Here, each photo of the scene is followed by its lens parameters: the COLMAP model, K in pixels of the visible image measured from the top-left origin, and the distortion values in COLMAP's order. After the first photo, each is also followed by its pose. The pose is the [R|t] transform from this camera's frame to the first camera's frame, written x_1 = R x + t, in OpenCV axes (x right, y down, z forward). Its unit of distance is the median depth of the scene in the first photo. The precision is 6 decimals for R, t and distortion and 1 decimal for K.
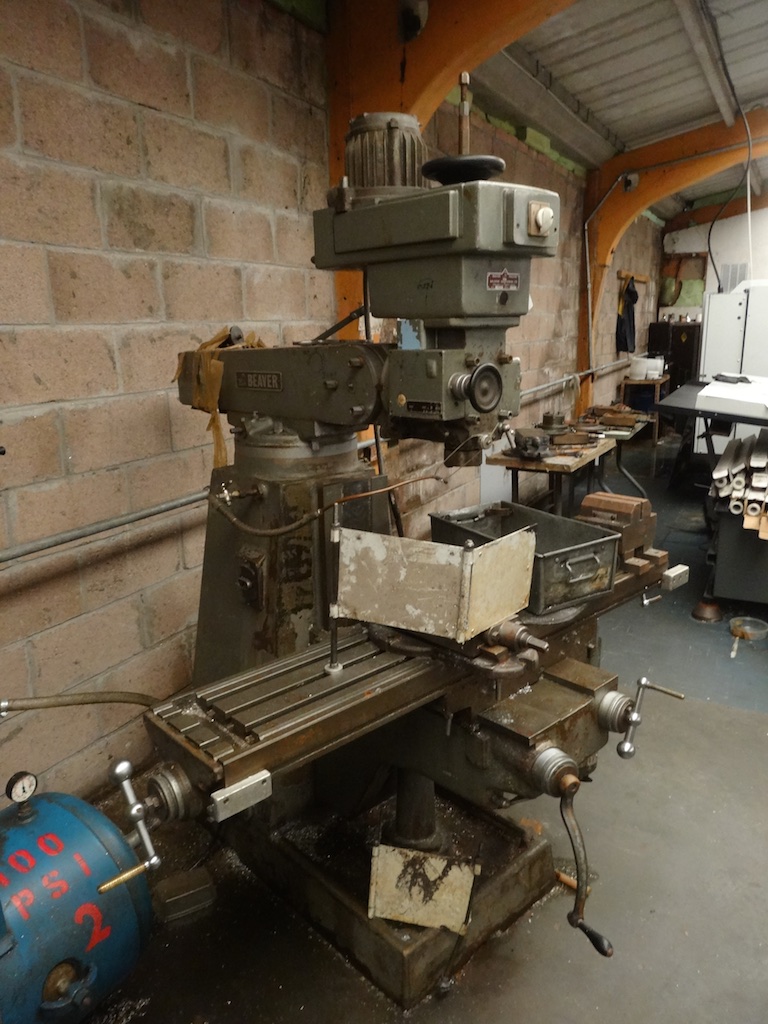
lens RADIAL K [[752.6, 0, 385.2], [0, 752.6, 515.8], [0, 0, 1]] dist [-0.000458, -0.003462]
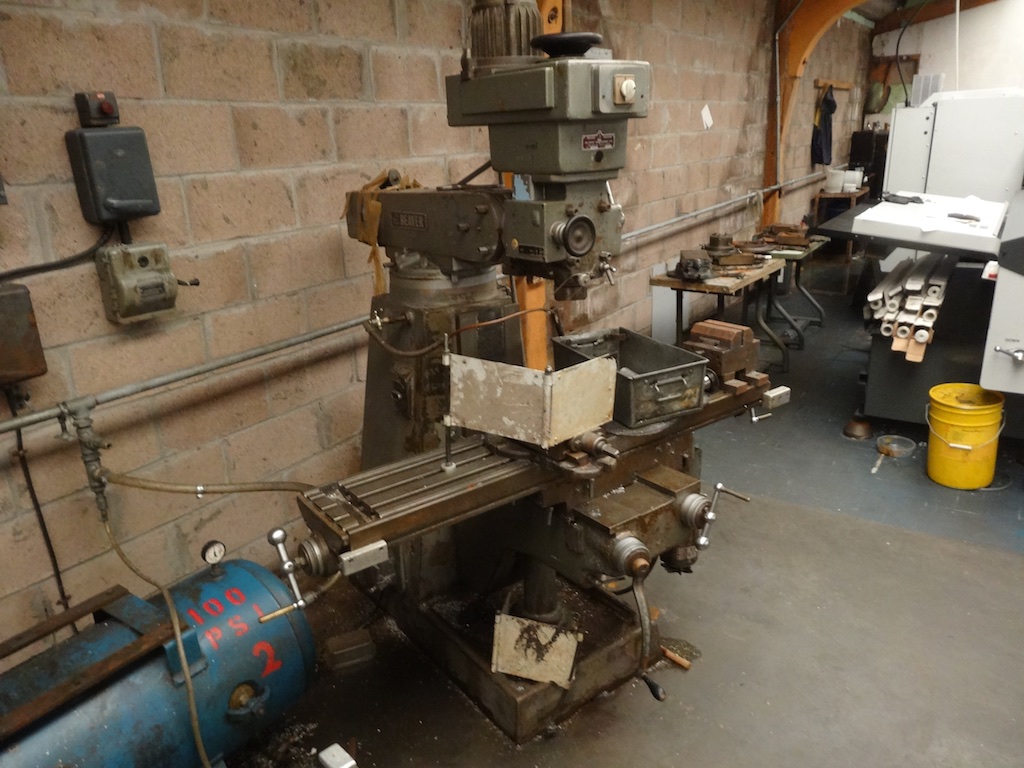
lens RADIAL K [[752.6, 0, 511.6], [0, 752.6, 387.1], [0, 0, 1]] dist [-0.000458, -0.003462]
pose [[0.994488, 0.017723, -0.103338, 0.108228], [-0.009354, 0.996677, 0.080917, -0.019465], [0.104429, -0.079504, 0.991349, -0.140370]]
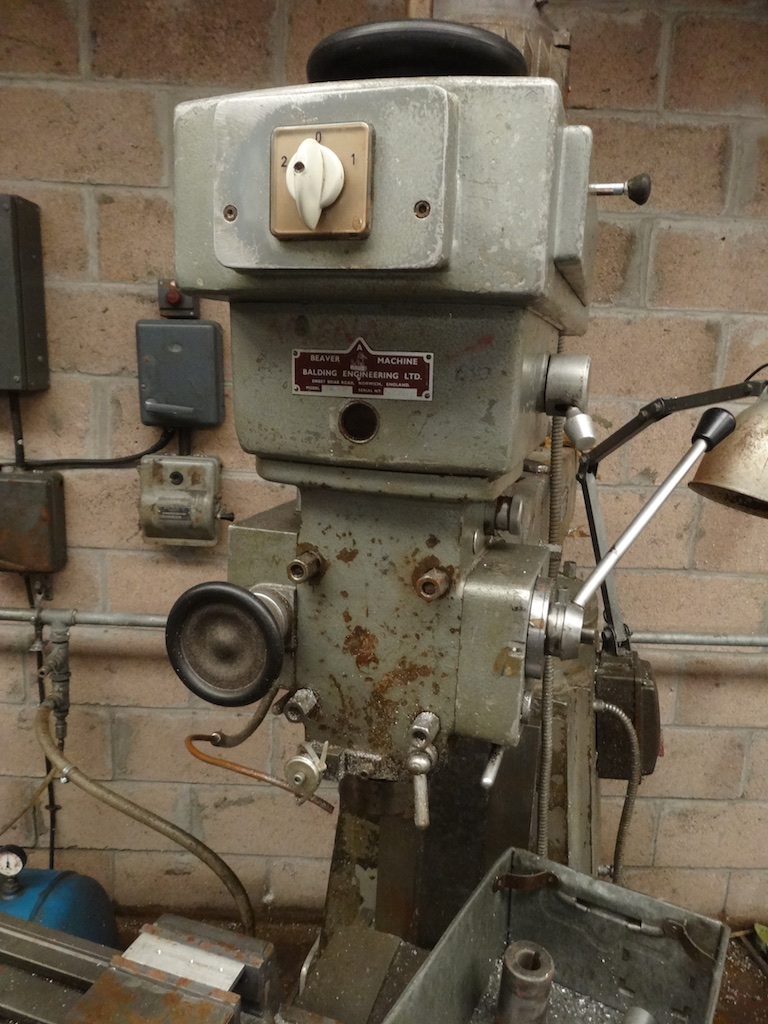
lens RADIAL K [[752.6, 0, 384.2], [0, 752.6, 513.8], [0, 0, 1]] dist [-0.000458, -0.003462]
pose [[0.483989, 0.214680, -0.848332, 0.340662], [-0.266958, 0.959450, 0.090495, -0.204075], [0.833359, 0.182670, 0.521674, 0.603696]]
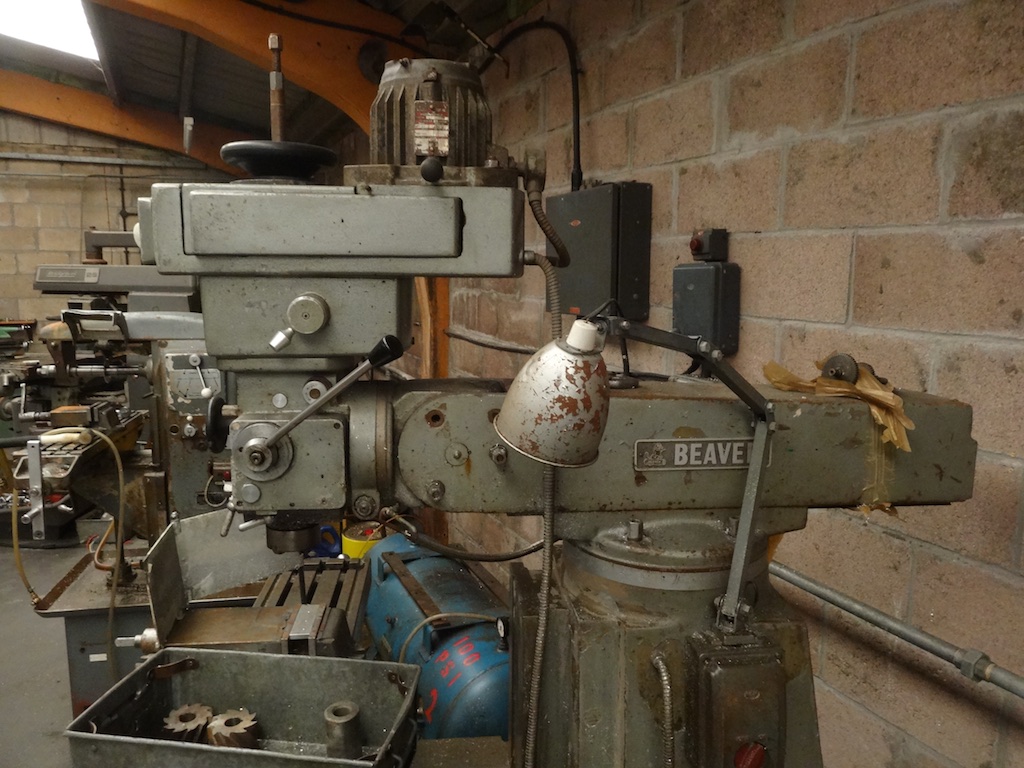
lens RADIAL K [[752.6, 0, 515.9], [0, 752.6, 387.6], [0, 0, 1]] dist [-0.000458, -0.003462]
pose [[-0.605421, 0.137225, -0.783986, 0.418981], [-0.193500, 0.930093, 0.312226, -0.383208], [0.772025, 0.340730, -0.536545, 1.207911]]
